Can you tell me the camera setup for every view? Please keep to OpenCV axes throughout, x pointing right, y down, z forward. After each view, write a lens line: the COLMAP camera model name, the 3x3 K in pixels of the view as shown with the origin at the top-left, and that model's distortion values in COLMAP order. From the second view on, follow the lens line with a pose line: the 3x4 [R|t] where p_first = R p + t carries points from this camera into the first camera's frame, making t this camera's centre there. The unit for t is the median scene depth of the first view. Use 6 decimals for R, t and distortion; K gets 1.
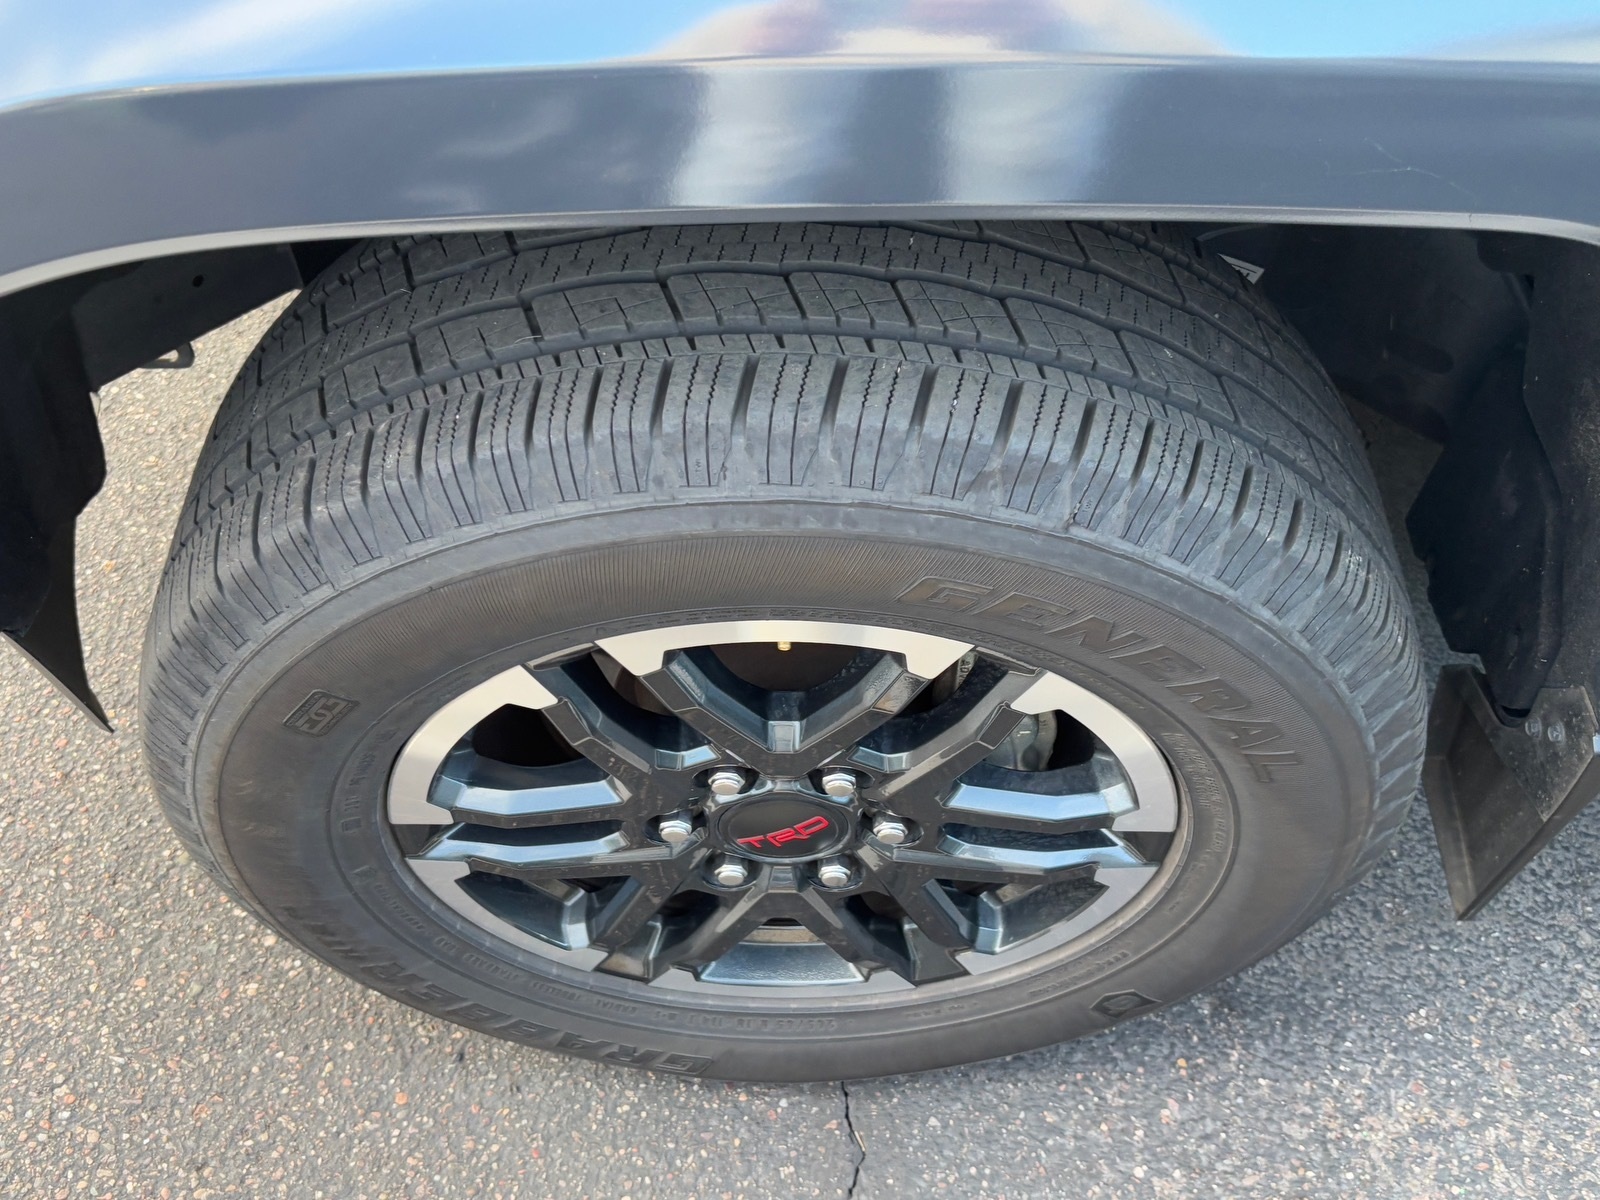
lens RADIAL K [[1539.9, 0, 798.9], [0, 1539.9, 600.0], [0, 0, 1]] dist [0.011000, 0.000000]
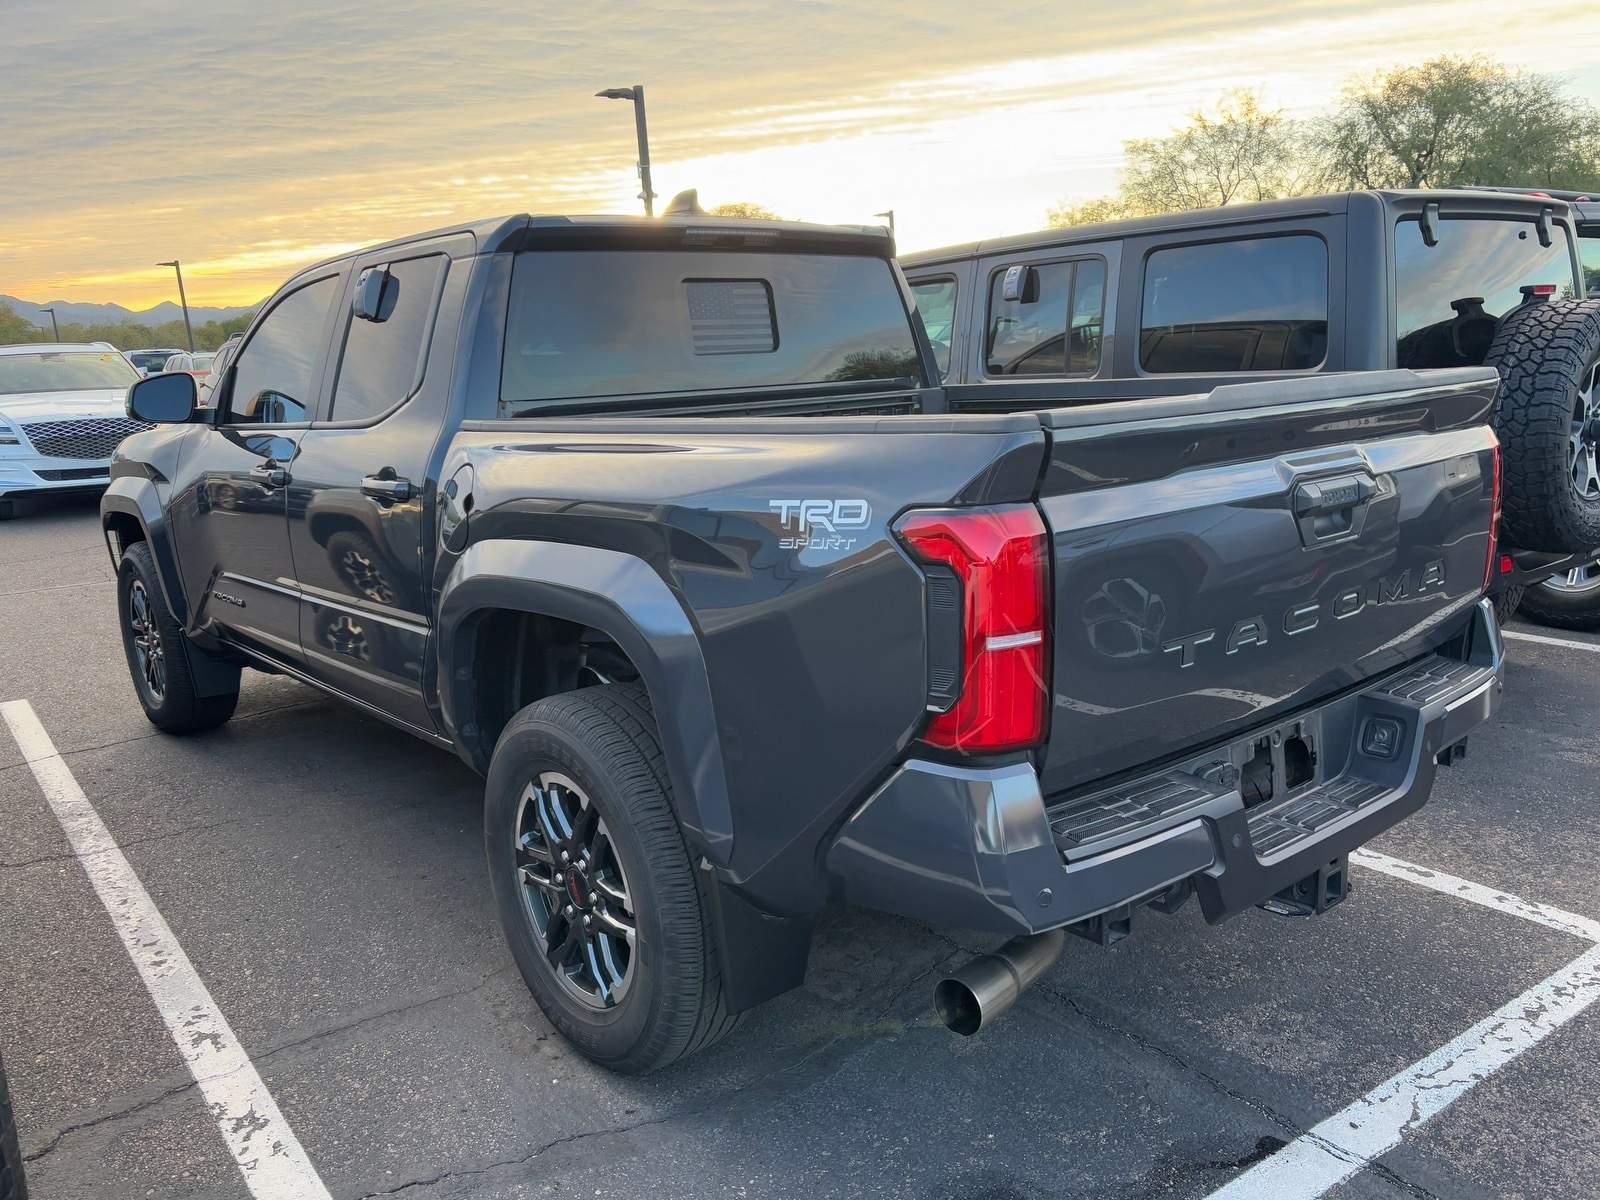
lens RADIAL K [[1267.0, 0, 799.2], [0, 1267.0, 600.8], [0, 0, 1]] dist [-0.007241, -0.000880]
pose [[0.365844, 0.901435, -0.231461, 0.238164], [-0.929495, 0.366427, -0.042083, -0.400911], [0.046878, 0.230537, 0.971934, -1.729537]]
